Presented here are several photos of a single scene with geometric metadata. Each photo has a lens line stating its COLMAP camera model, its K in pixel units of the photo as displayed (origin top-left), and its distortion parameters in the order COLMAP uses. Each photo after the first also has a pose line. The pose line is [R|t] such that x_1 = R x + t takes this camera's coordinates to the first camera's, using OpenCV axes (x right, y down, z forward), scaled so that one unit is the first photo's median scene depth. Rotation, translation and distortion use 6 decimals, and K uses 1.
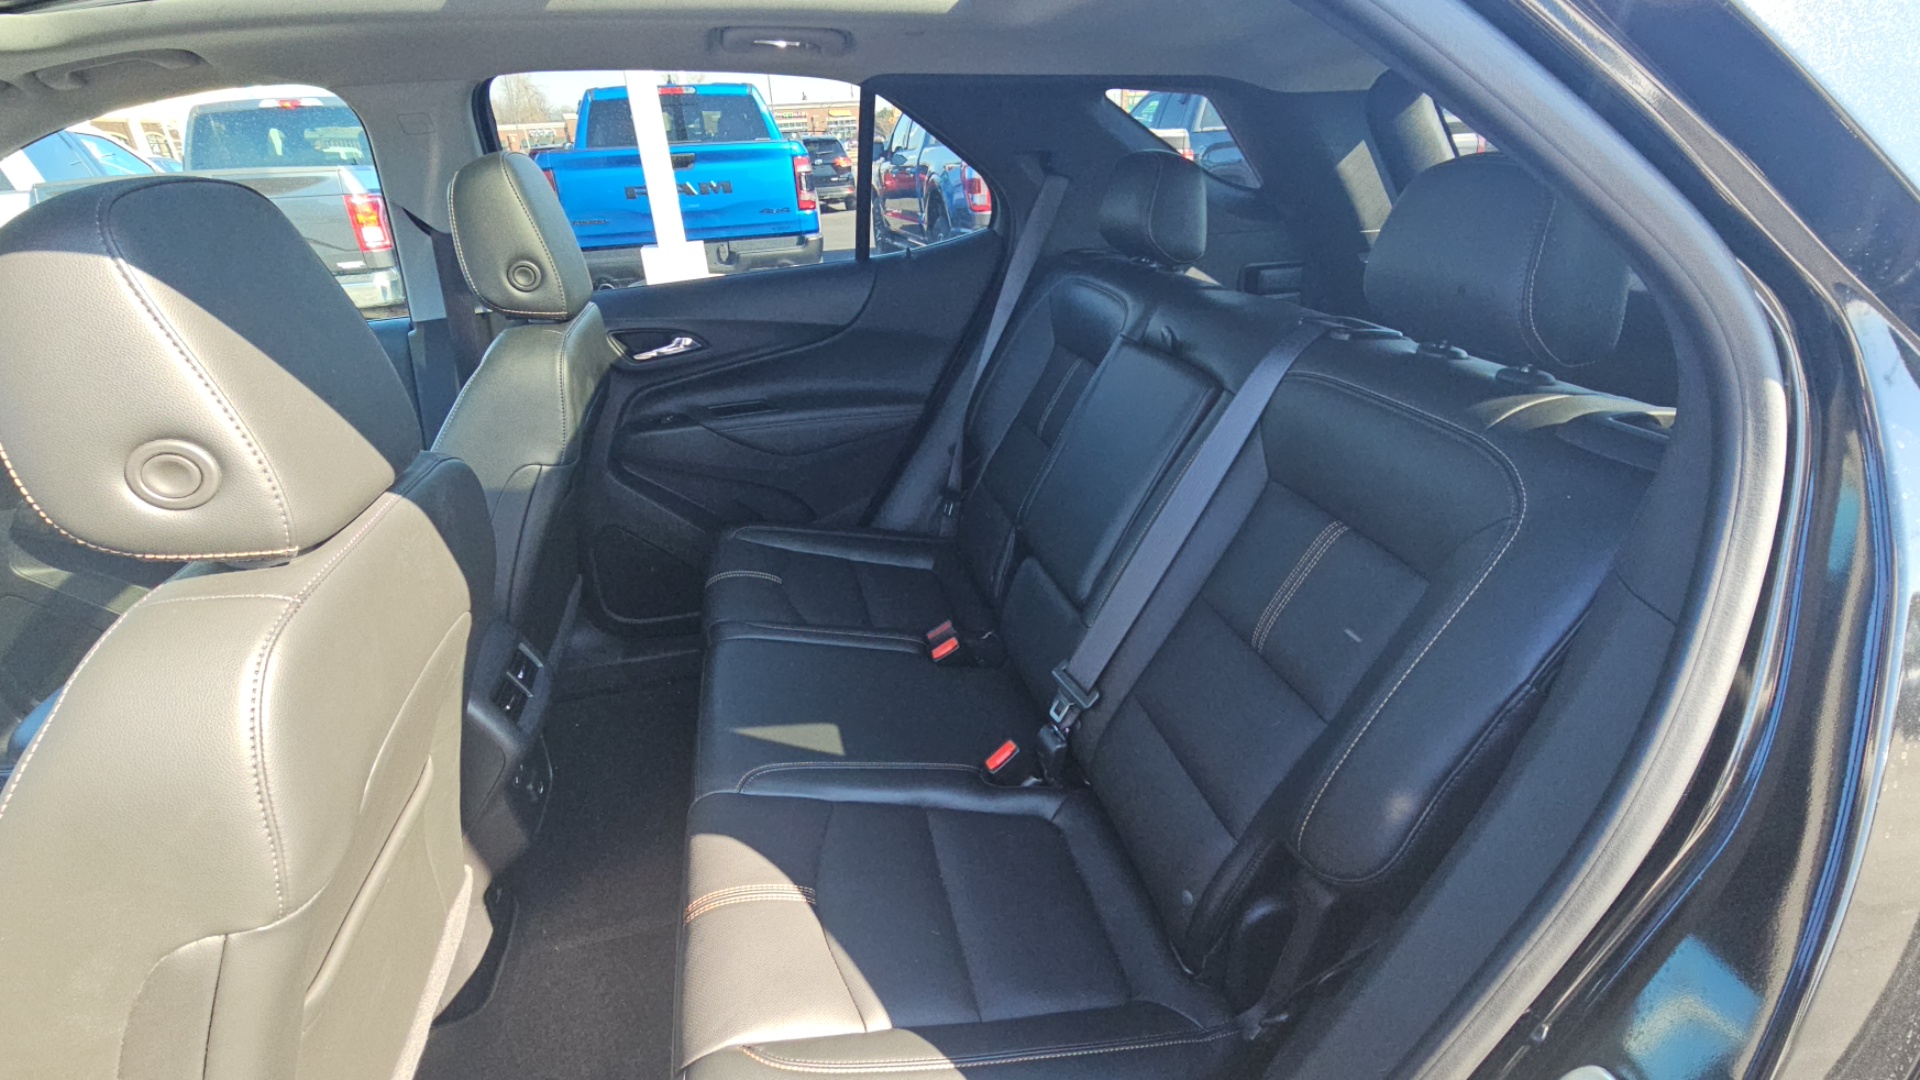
lens RADIAL K [[854.8, 0, 978.9], [0, 854.8, 546.1], [0, 0, 1]] dist [0.007165, -0.006047]
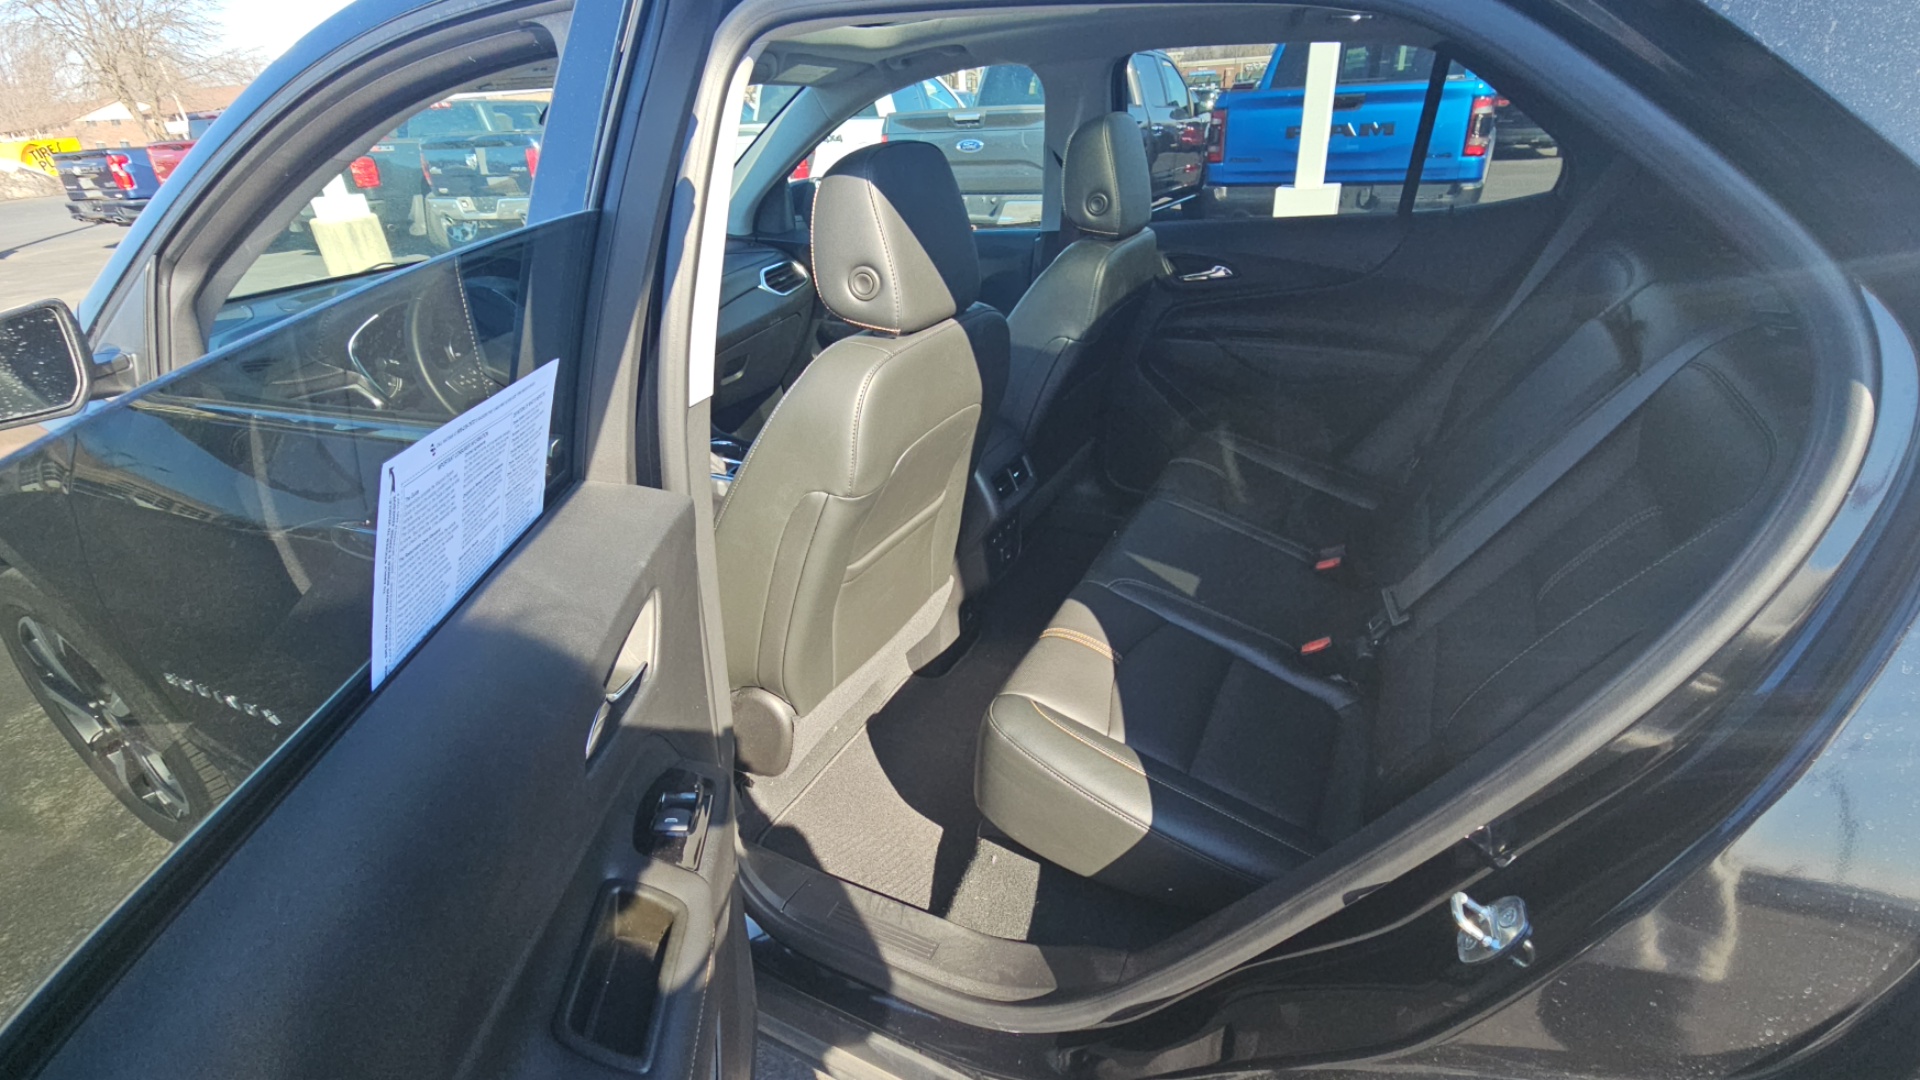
lens RADIAL K [[859.9, 0, 976.9], [0, 859.9, 544.8], [0, 0, 1]] dist [-0.002078, -0.001358]
pose [[0.758432, 0.303283, -0.576889, 0.307568], [-0.267909, 0.951969, 0.148254, 0.062035], [0.594144, 0.042113, 0.803256, -0.230936]]
